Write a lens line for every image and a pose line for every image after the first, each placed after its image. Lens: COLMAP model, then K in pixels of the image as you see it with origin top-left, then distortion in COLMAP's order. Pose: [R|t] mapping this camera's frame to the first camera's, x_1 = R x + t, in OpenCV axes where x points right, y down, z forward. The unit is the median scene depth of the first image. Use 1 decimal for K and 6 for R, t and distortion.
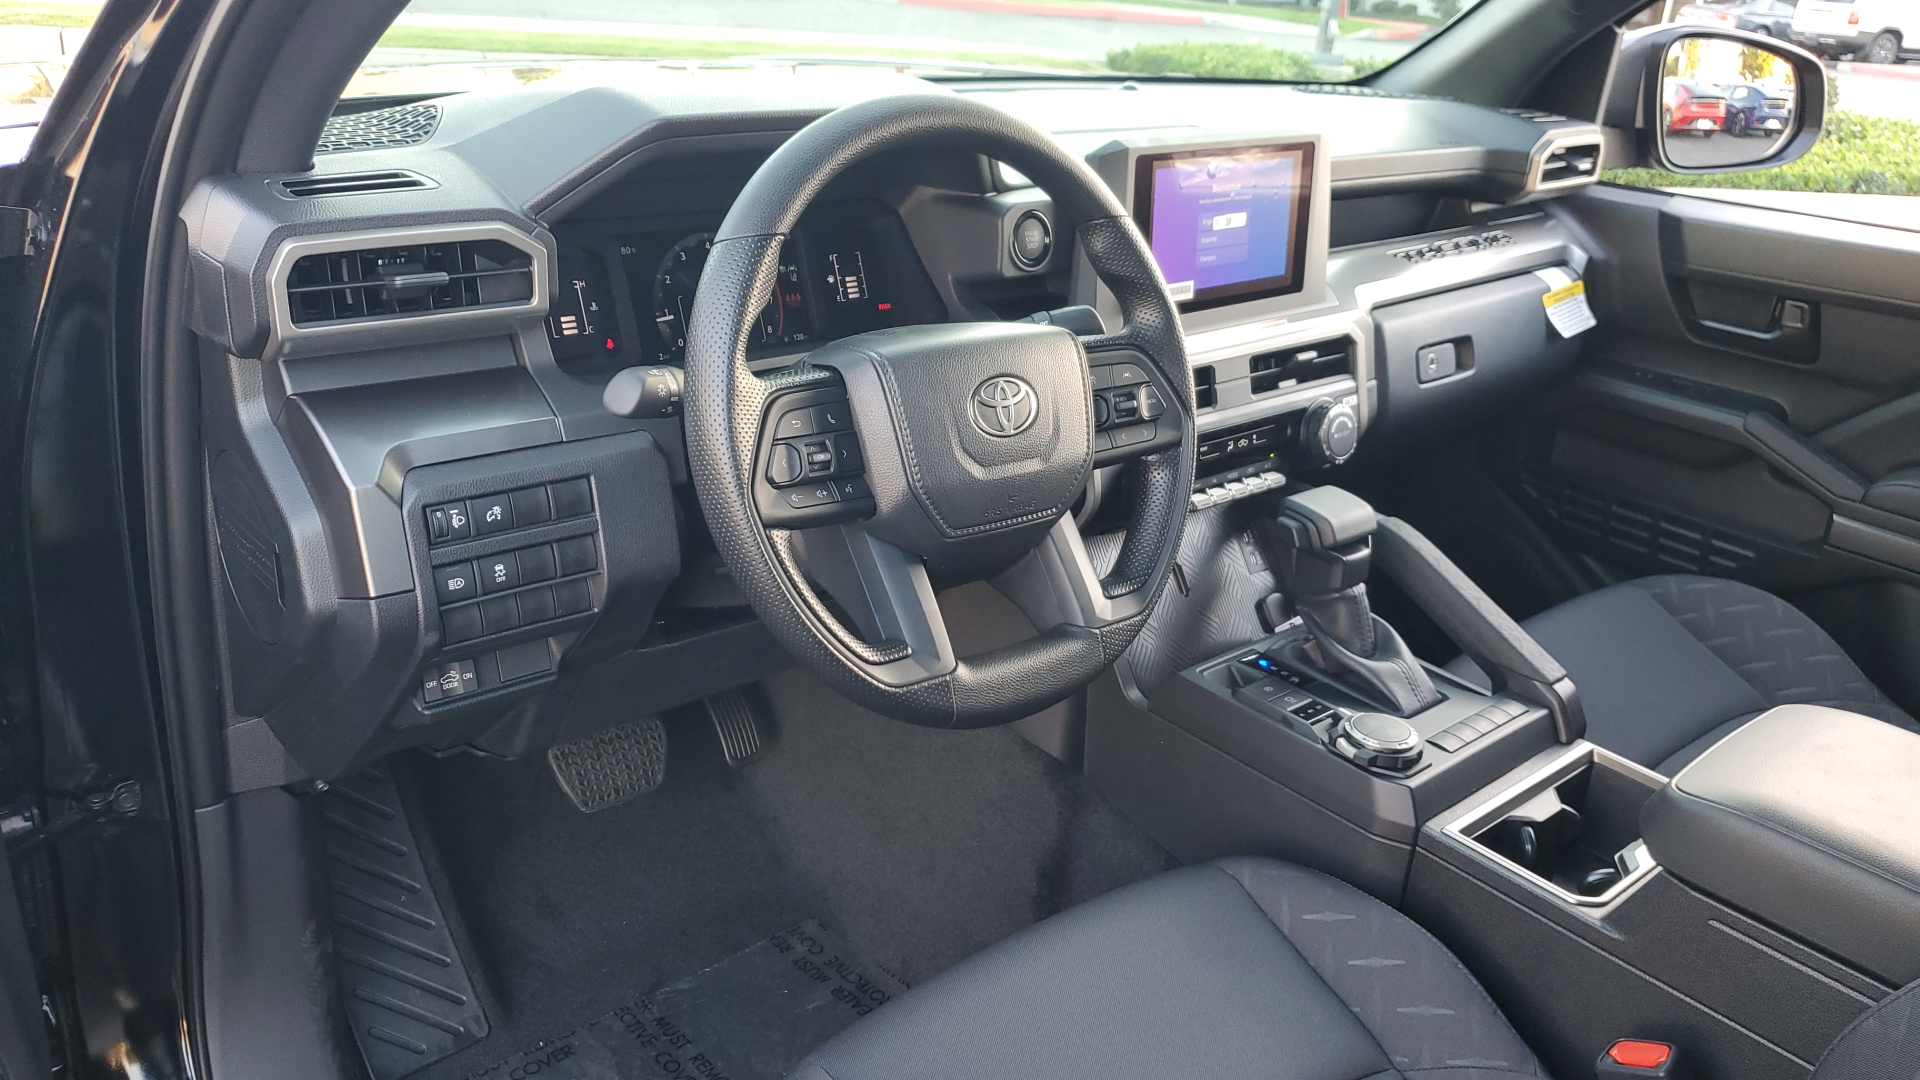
lens RADIAL K [[1466.5, 0, 951.7], [0, 1466.5, 532.8], [0, 0, 1]] dist [0.151598, -0.299922]
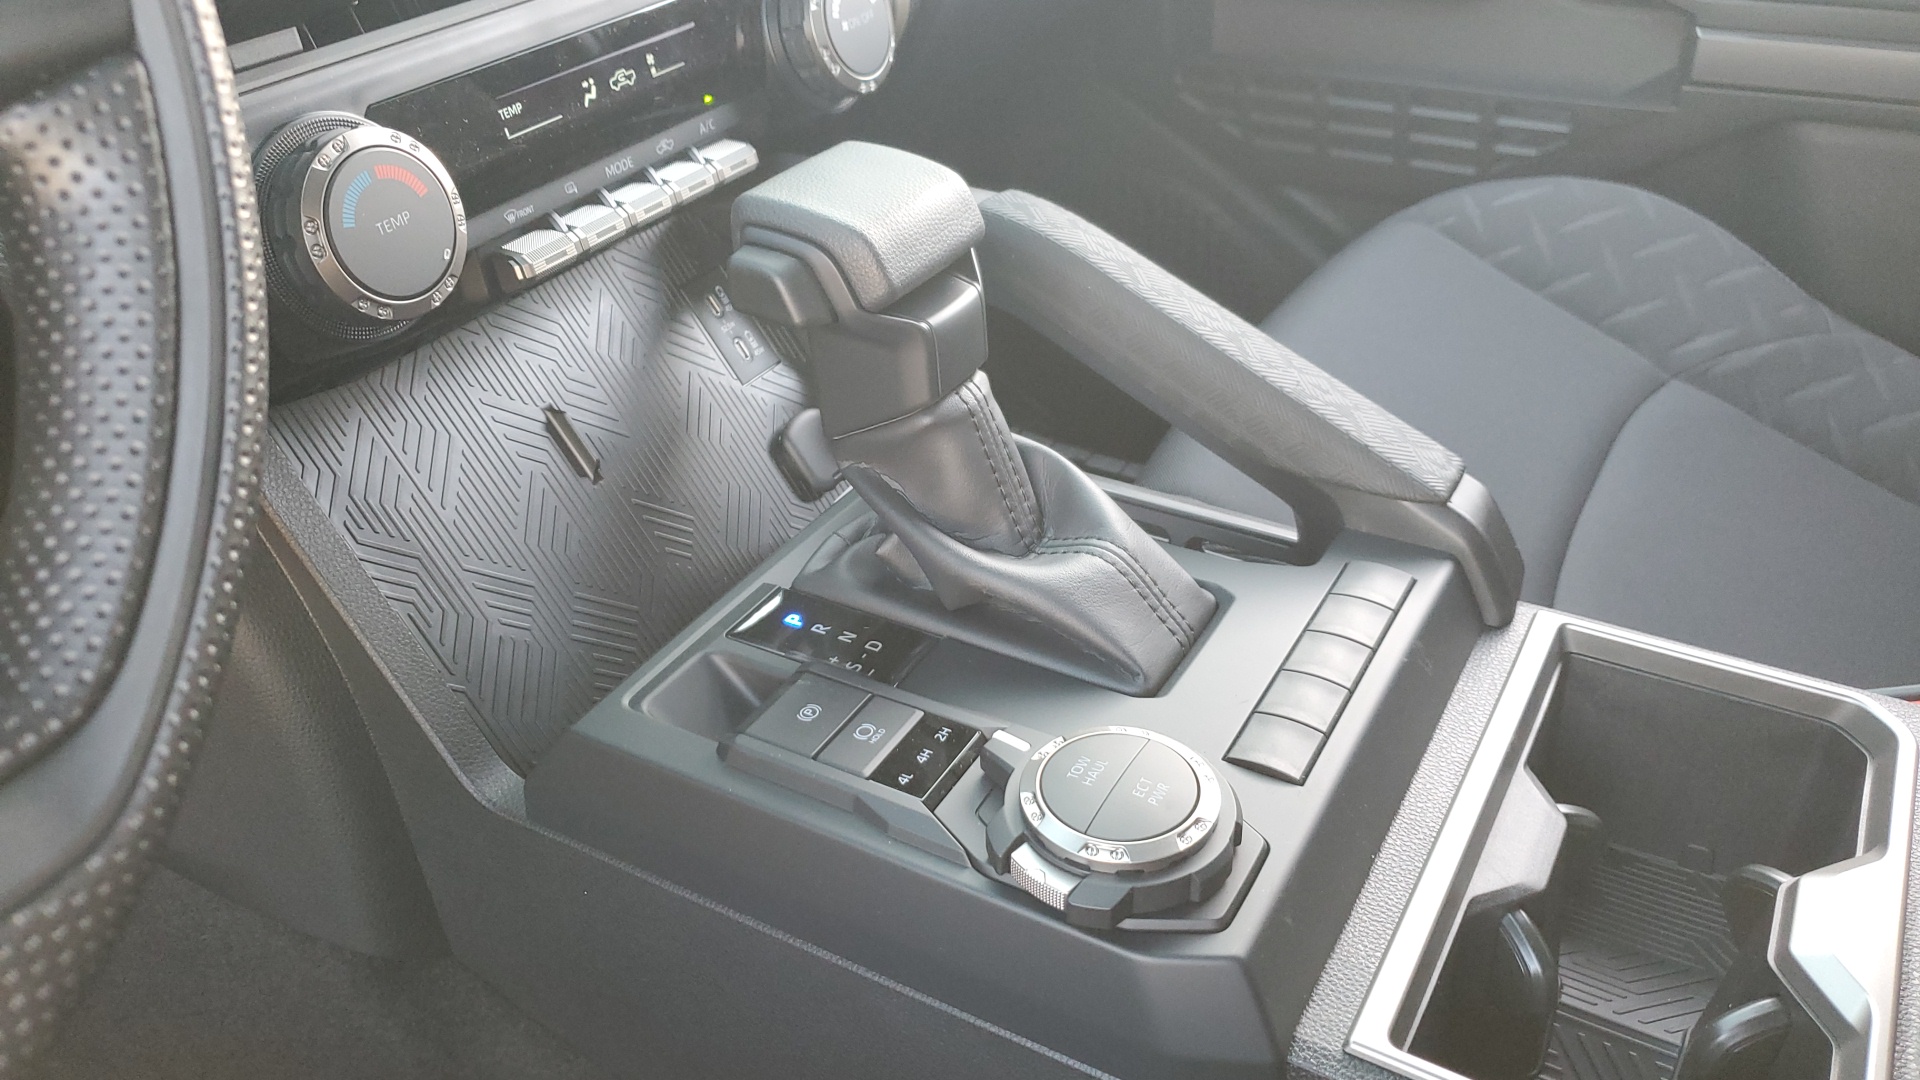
lens RADIAL K [[1509.1, 0, 920.1], [0, 1509.1, 533.6], [0, 0, 1]] dist [0.090028, -0.224803]
pose [[0.945468, -0.259022, 0.197480, 0.162664], [0.221961, 0.956091, 0.191371, -0.004921], [-0.238379, -0.137102, 0.961446, 0.579141]]
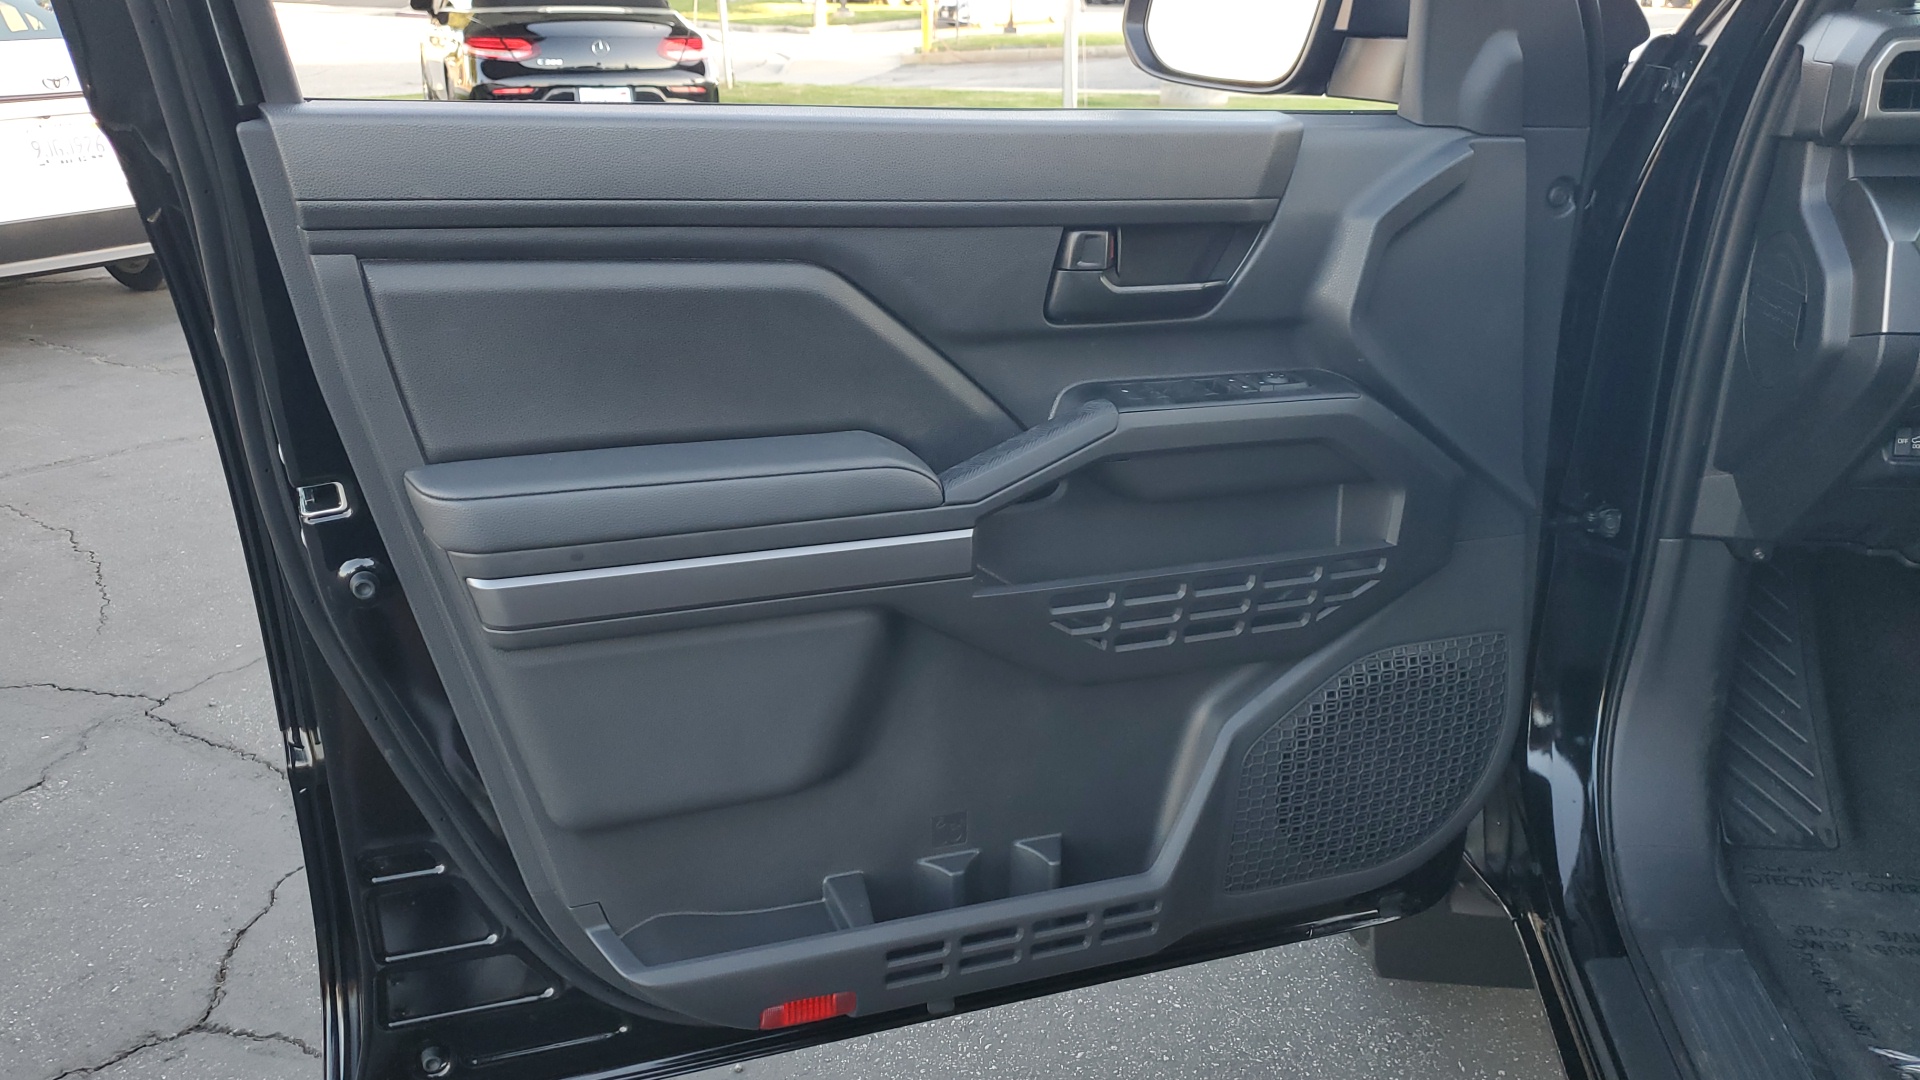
lens RADIAL K [[1460.0, 0, 956.9], [0, 1460.0, 539.6], [0, 0, 1]] dist [0.009975, 0.000166]
pose [[0.639697, 0.186184, -0.745736, 0.040048], [-0.230730, 0.971988, 0.044749, 0.220816], [0.733179, 0.143438, 0.664737, -0.234075]]
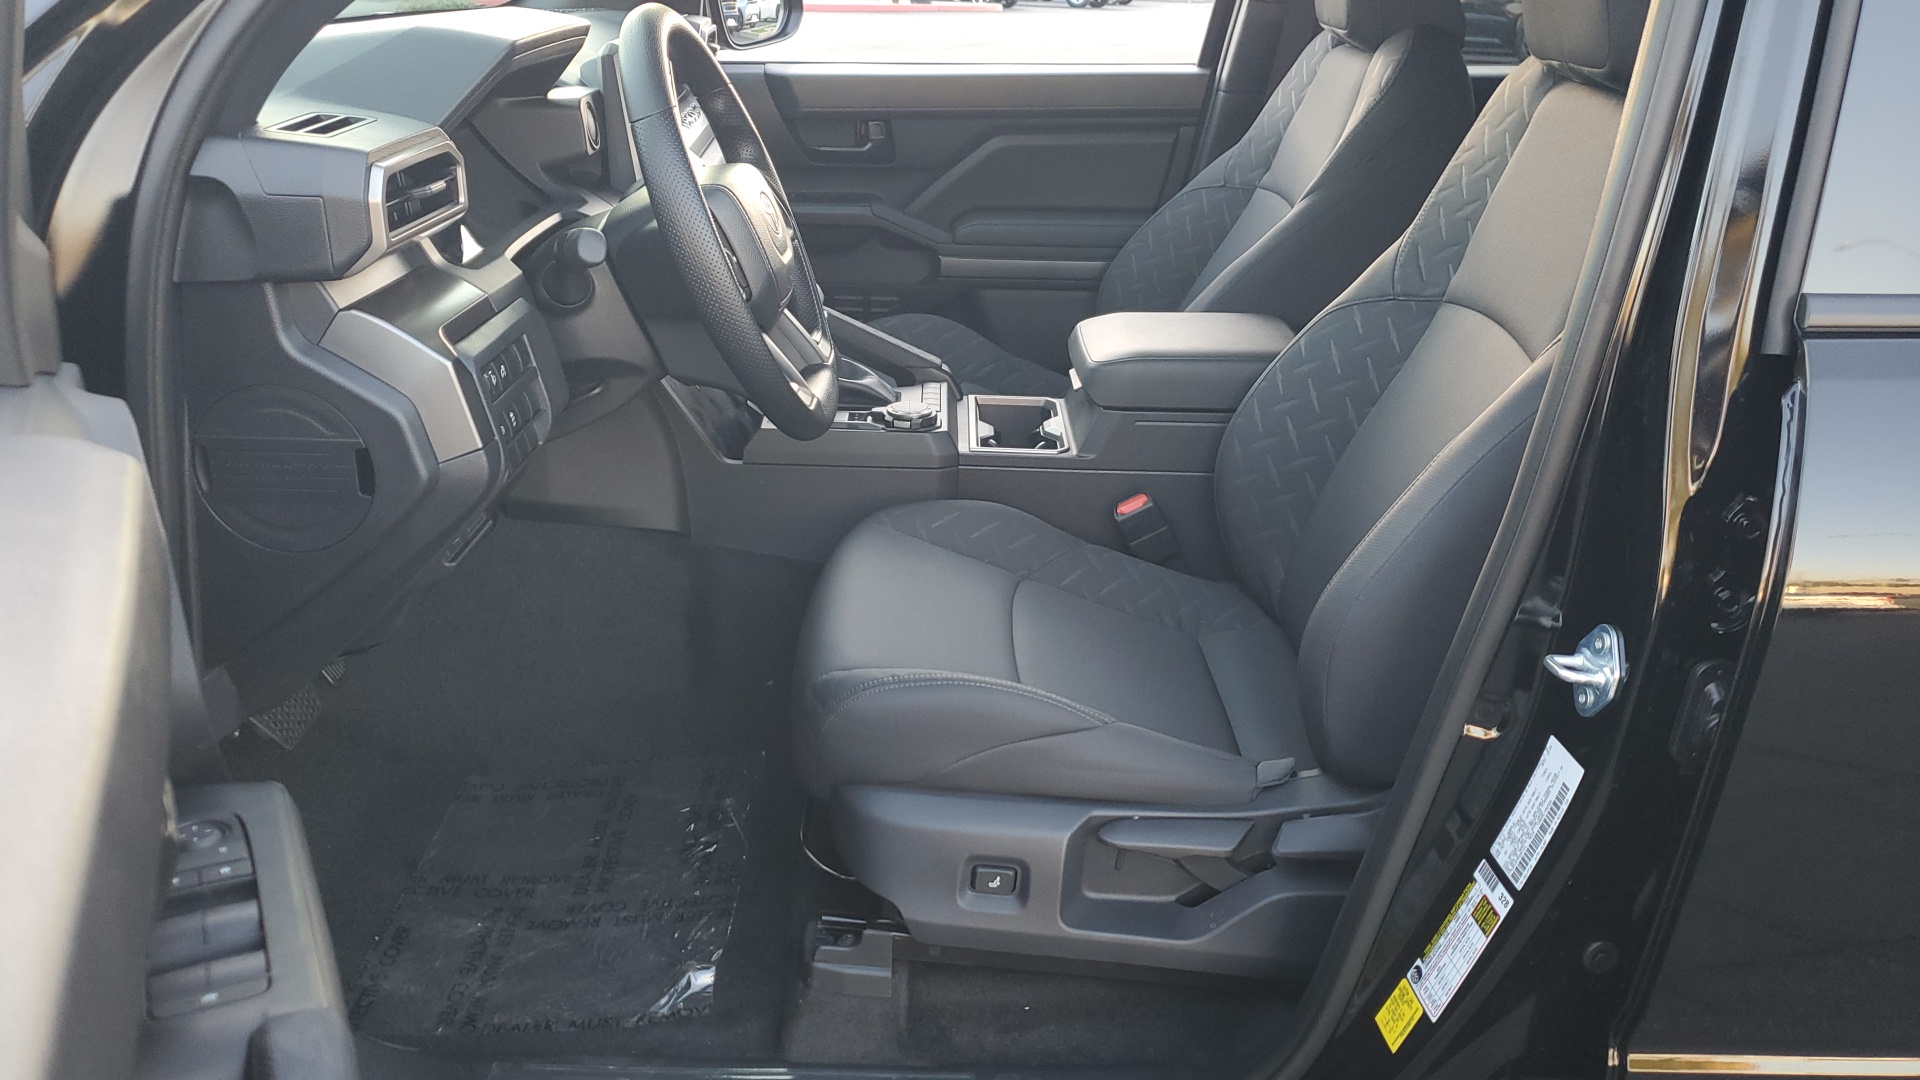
lens RADIAL K [[1466.5, 0, 951.7], [0, 1466.5, 532.8], [0, 0, 1]] dist [0.151598, -0.299922]
pose [[0.661030, -0.330061, 0.673869, -0.649663], [0.302887, 0.939016, 0.162813, 0.016120], [-0.686512, 0.096482, 0.720689, -0.100789]]
